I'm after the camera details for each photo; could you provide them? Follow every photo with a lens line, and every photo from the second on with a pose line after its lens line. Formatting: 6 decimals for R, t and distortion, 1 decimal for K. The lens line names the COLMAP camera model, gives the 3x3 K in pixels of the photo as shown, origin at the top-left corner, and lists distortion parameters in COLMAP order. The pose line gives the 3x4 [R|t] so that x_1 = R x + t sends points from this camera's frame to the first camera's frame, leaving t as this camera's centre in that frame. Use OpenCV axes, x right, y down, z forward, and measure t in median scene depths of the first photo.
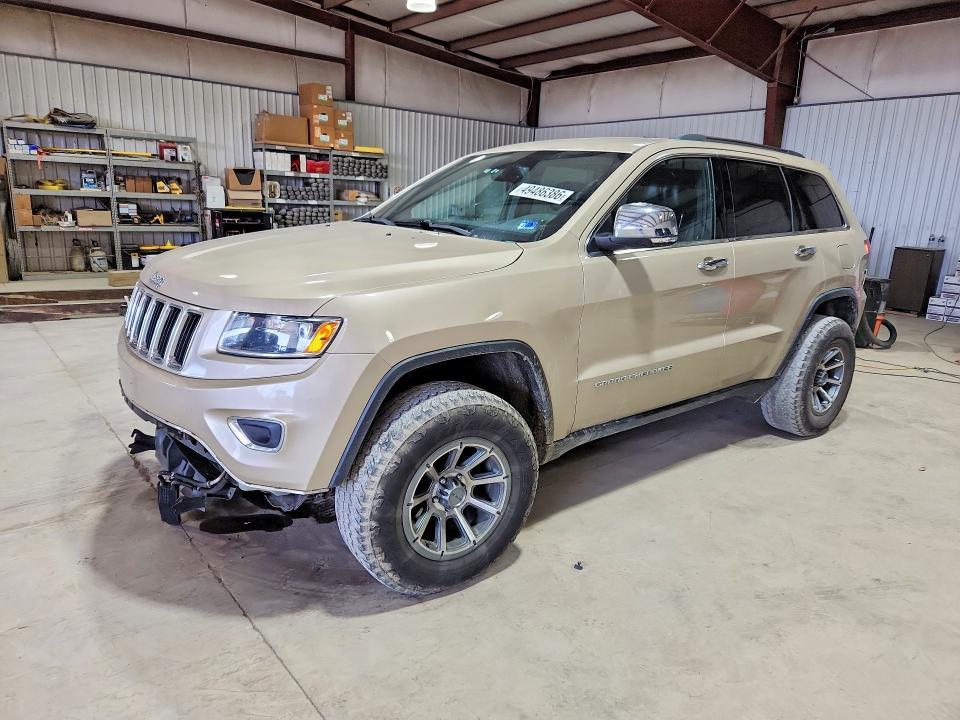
lens RADIAL K [[644.8, 0, 485.2], [0, 644.8, 358.7], [0, 0, 1]] dist [0.014595, -0.012242]
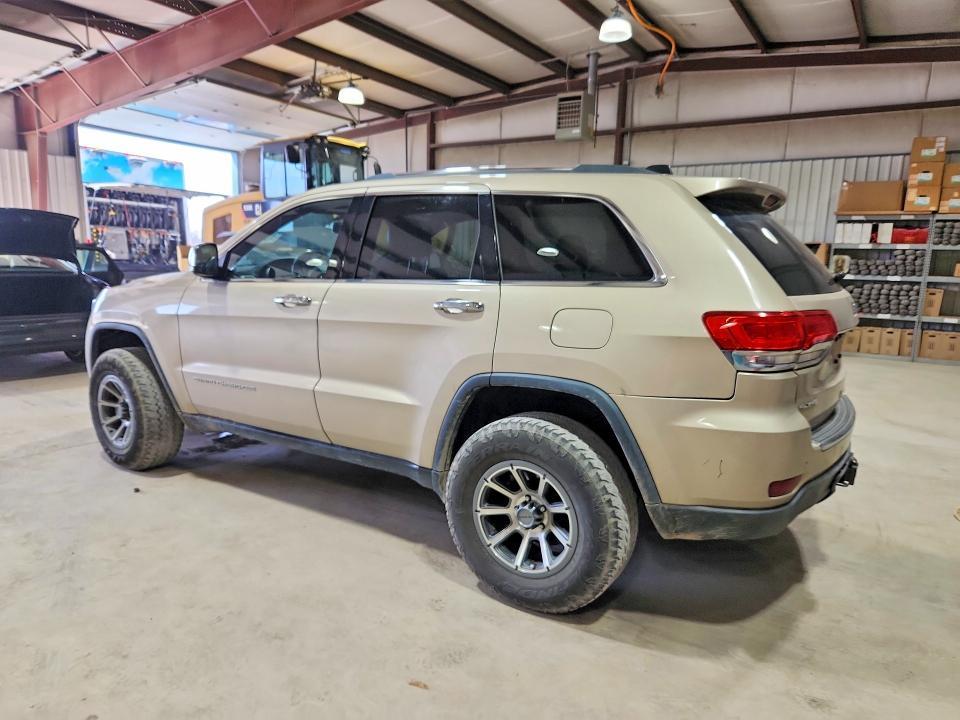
lens RADIAL K [[644.8, 0, 450.5], [0, 644.8, 355.6], [0, 0, 1]] dist [0.014595, -0.012242]
pose [[0.300847, 0.110384, -0.947263, 1.333713], [-0.240157, 0.970038, 0.036765, -0.153298], [0.922939, 0.216431, 0.318342, 0.879260]]
